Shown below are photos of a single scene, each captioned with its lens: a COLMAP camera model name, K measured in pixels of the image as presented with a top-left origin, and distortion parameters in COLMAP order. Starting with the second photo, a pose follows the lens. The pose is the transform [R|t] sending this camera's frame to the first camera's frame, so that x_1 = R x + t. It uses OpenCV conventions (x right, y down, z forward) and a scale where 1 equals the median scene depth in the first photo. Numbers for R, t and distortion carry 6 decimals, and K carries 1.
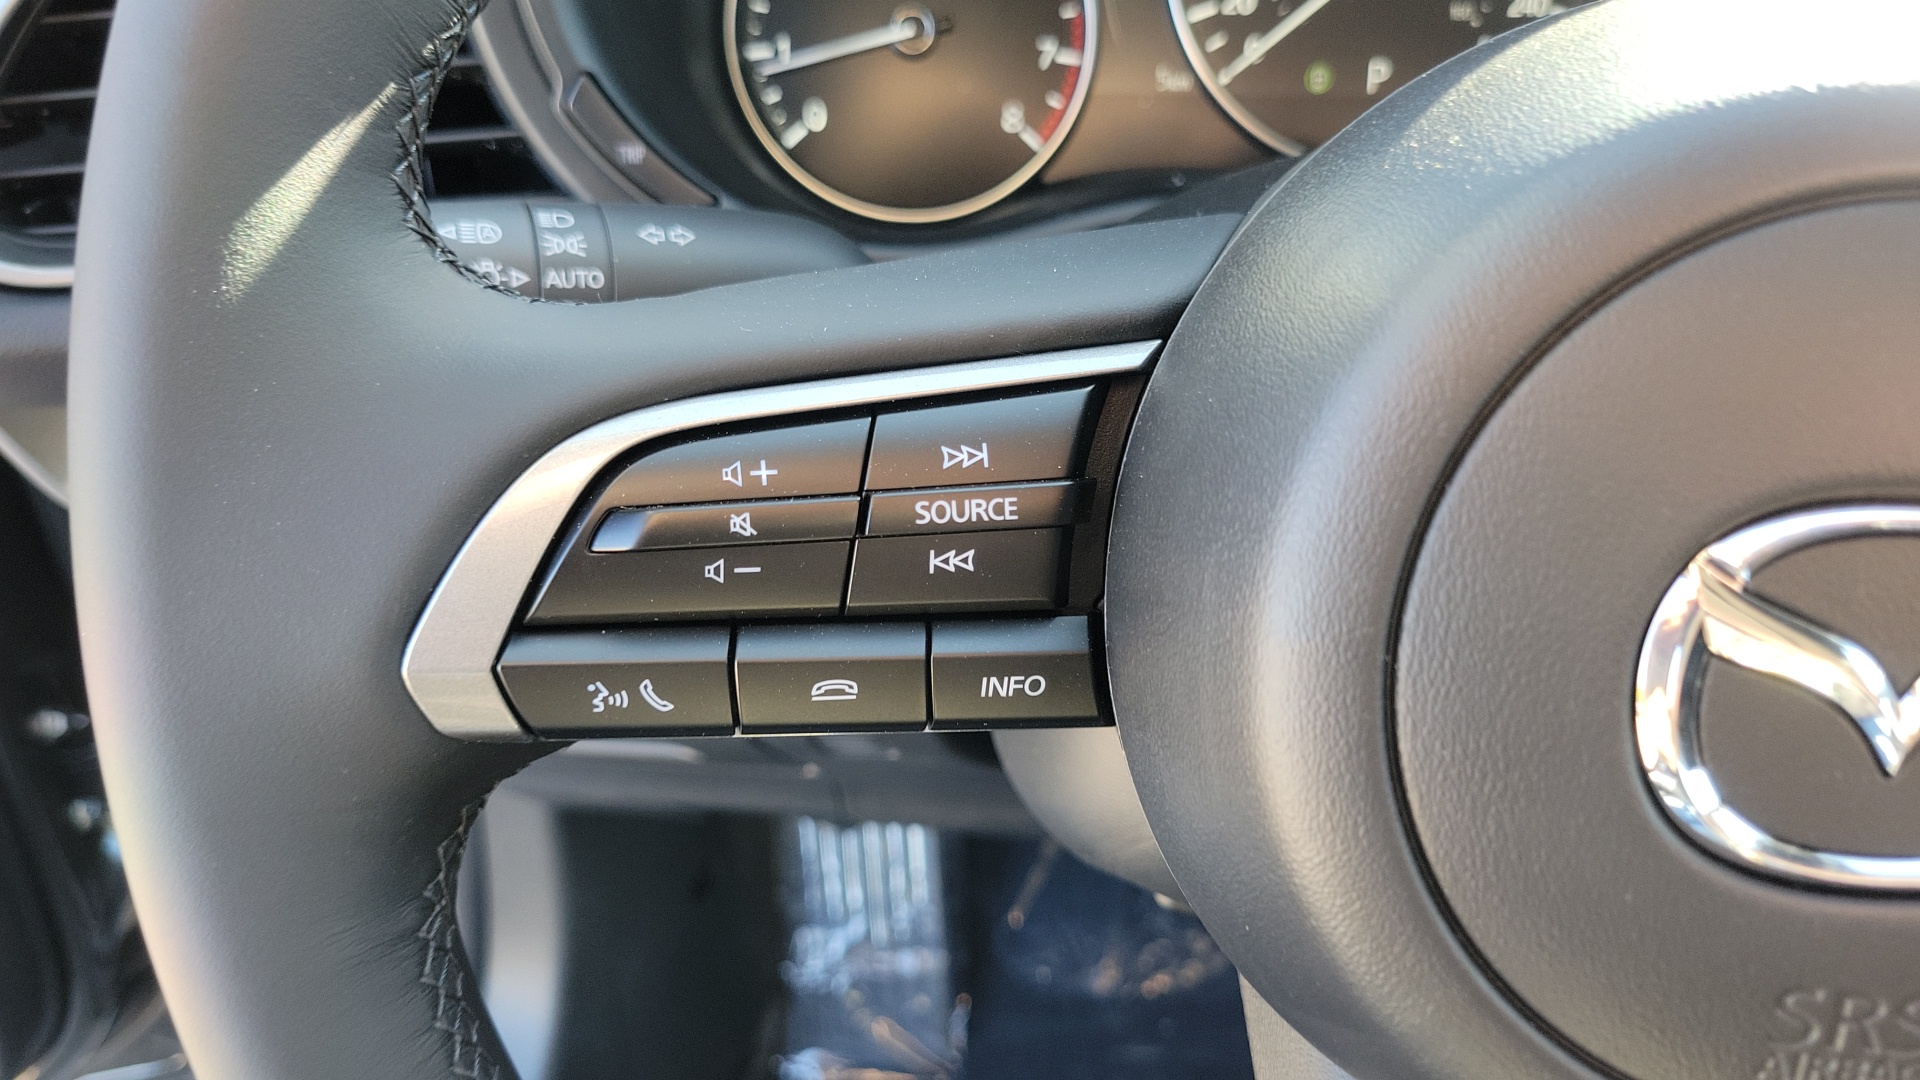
lens RADIAL K [[1469.1, 0, 960.0], [0, 1469.1, 540.0], [0, 0, 1]] dist [0.011330, 0.006599]
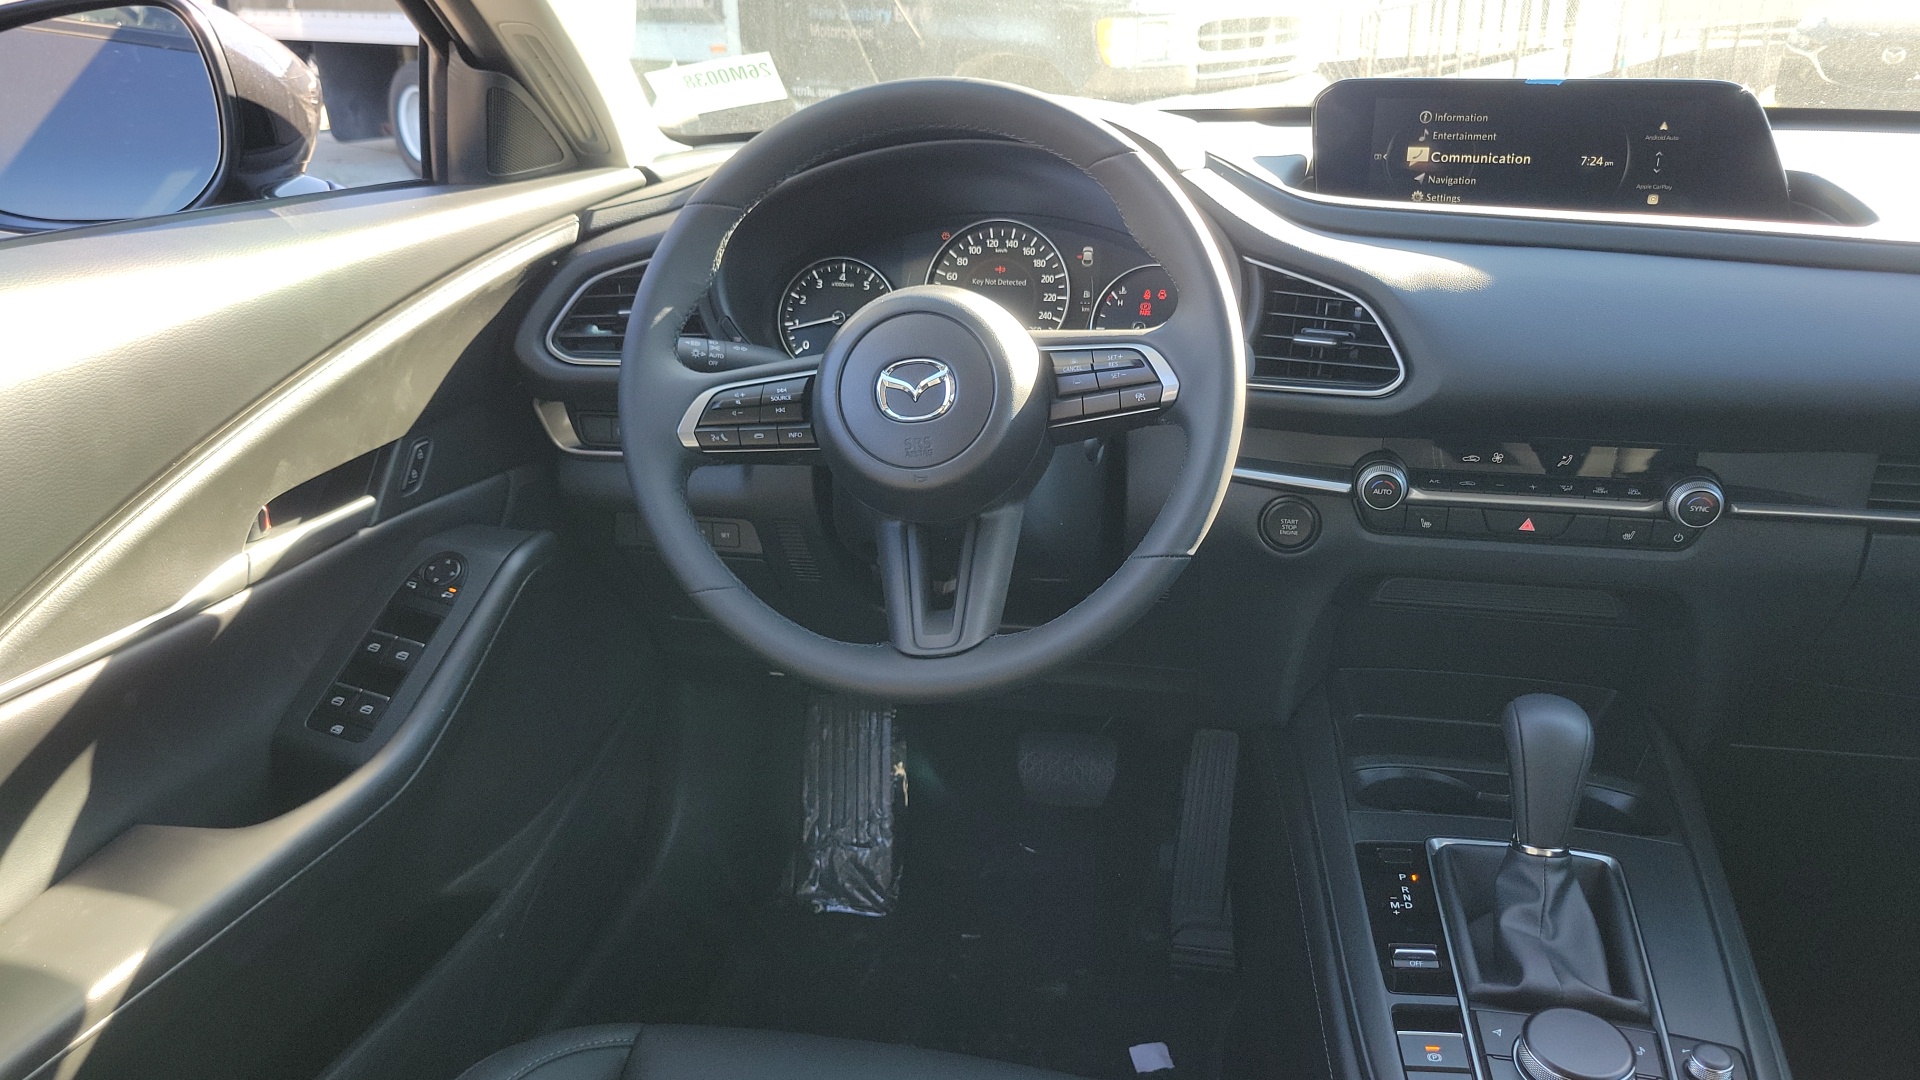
lens RADIAL K [[1469.1, 0, 960.0], [0, 1469.1, 540.0], [0, 0, 1]] dist [0.011330, 0.006599]
pose [[0.994400, 0.041738, -0.097088, 1.065312], [-0.064532, 0.967352, -0.245082, 1.650477], [0.083689, 0.249975, 0.964629, -3.579337]]
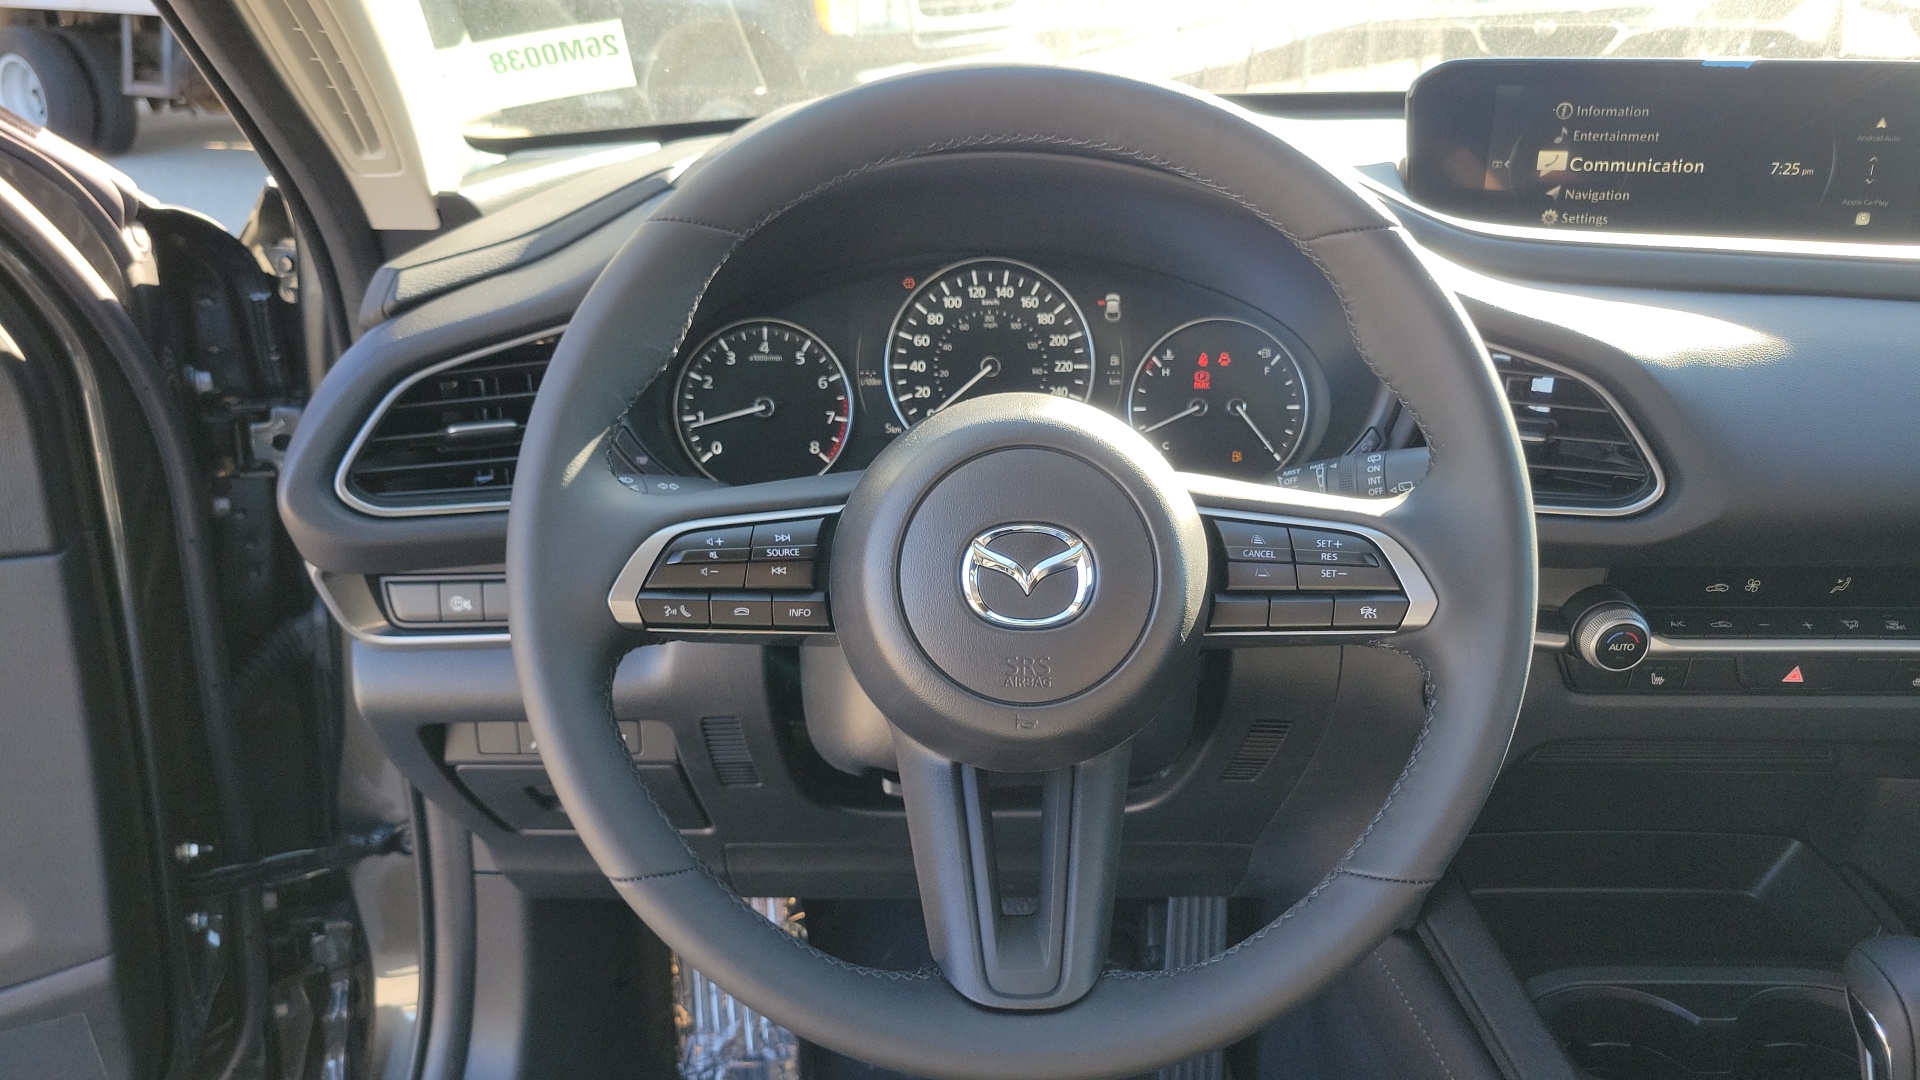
lens RADIAL K [[1508.0, 0, 960.0], [0, 1508.0, 540.0], [0, 0, 1]] dist [0.005959, -0.002914]
pose [[0.995107, -0.020481, 0.096655, 0.066915], [0.042824, 0.971018, -0.235137, 0.701950], [-0.089037, 0.238126, 0.967144, -2.096553]]
